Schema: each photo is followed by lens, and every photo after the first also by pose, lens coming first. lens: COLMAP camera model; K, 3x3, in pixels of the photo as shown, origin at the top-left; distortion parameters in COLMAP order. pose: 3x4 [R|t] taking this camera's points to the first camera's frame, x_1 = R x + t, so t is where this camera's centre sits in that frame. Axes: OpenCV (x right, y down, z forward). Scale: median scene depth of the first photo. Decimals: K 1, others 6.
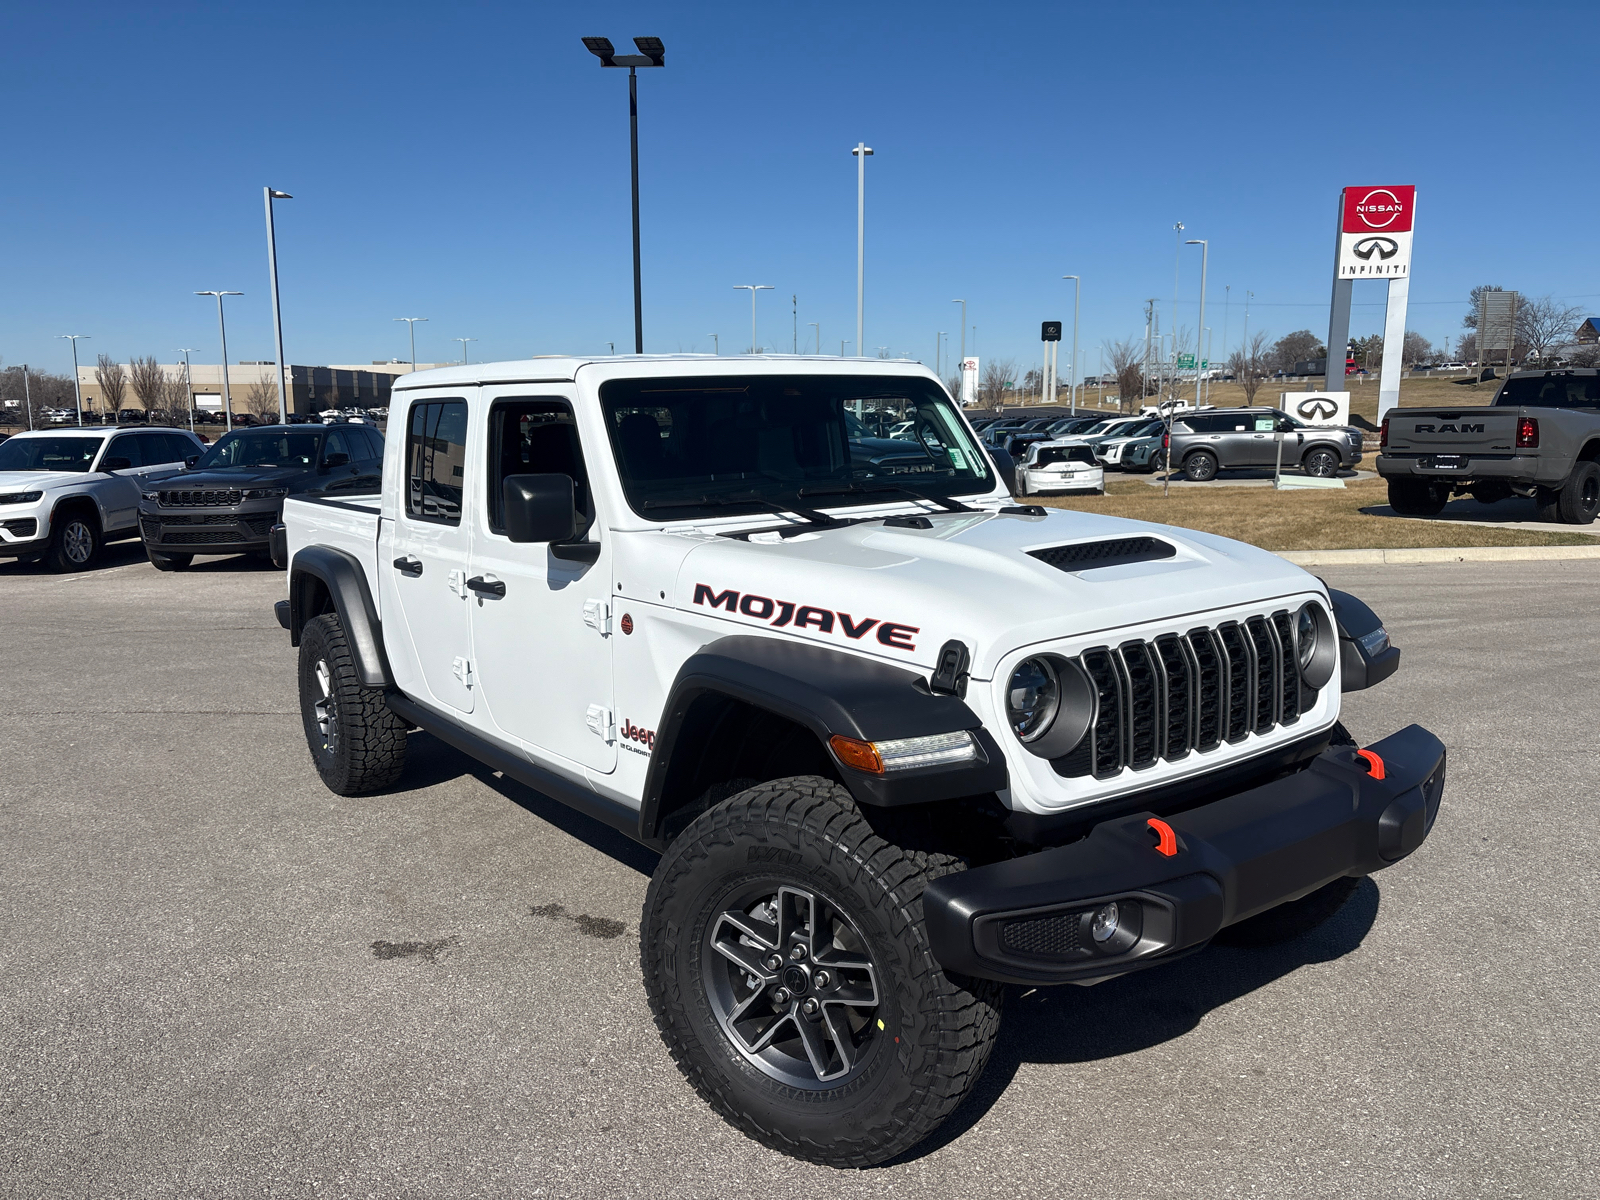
lens RADIAL K [[1215.2, 0, 785.9], [0, 1215.2, 600.6], [0, 0, 1]] dist [0.027975, -0.006657]
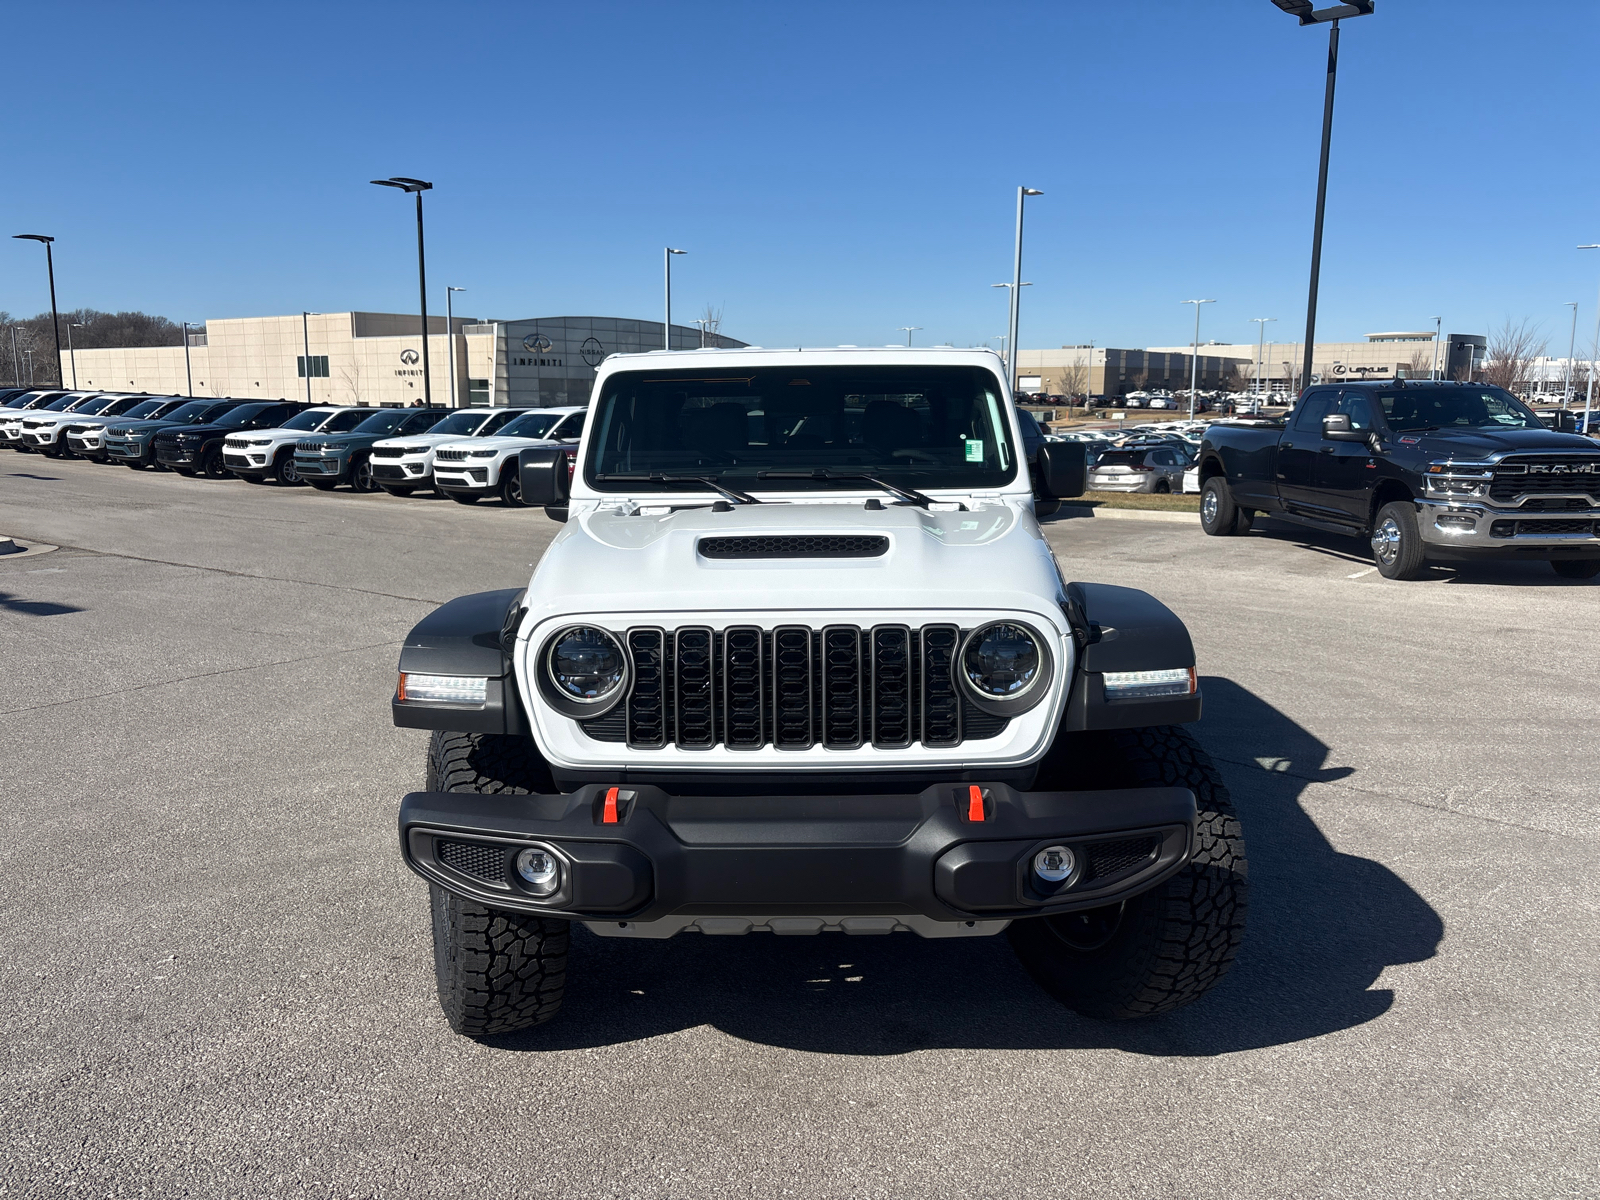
lens RADIAL K [[1213.1, 0, 793.2], [0, 1213.1, 591.7], [0, 0, 1]] dist [0.025429, -0.011248]
pose [[0.803286, 0.105805, -0.586120, 0.618925], [-0.101206, 0.994031, 0.040736, -0.030255], [0.586932, 0.026597, 0.809199, 0.137531]]
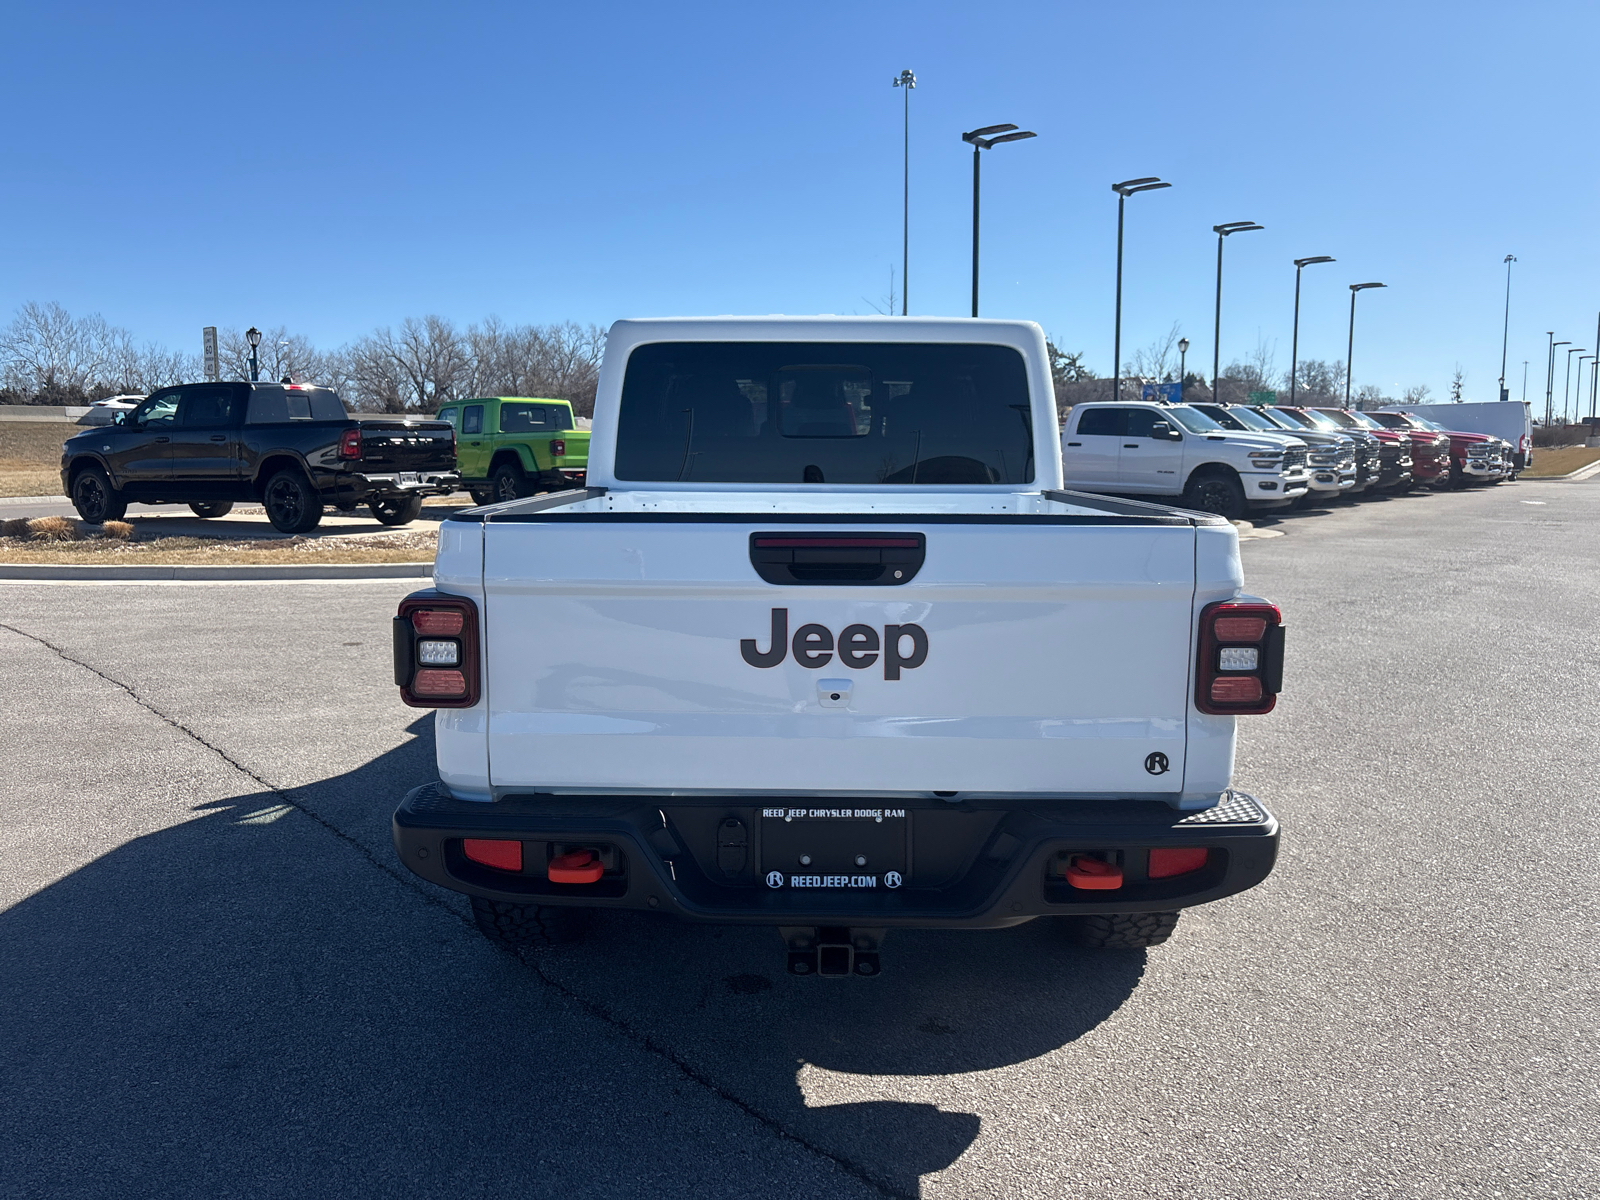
lens RADIAL K [[1213.1, 0, 793.2], [0, 1213.1, 591.7], [0, 0, 1]] dist [0.025429, -0.011248]
pose [[-0.807756, -0.050972, 0.587309, -0.809599], [0.104943, 0.967910, 0.228337, -0.254725], [-0.580100, 0.246074, -0.776486, 2.138447]]
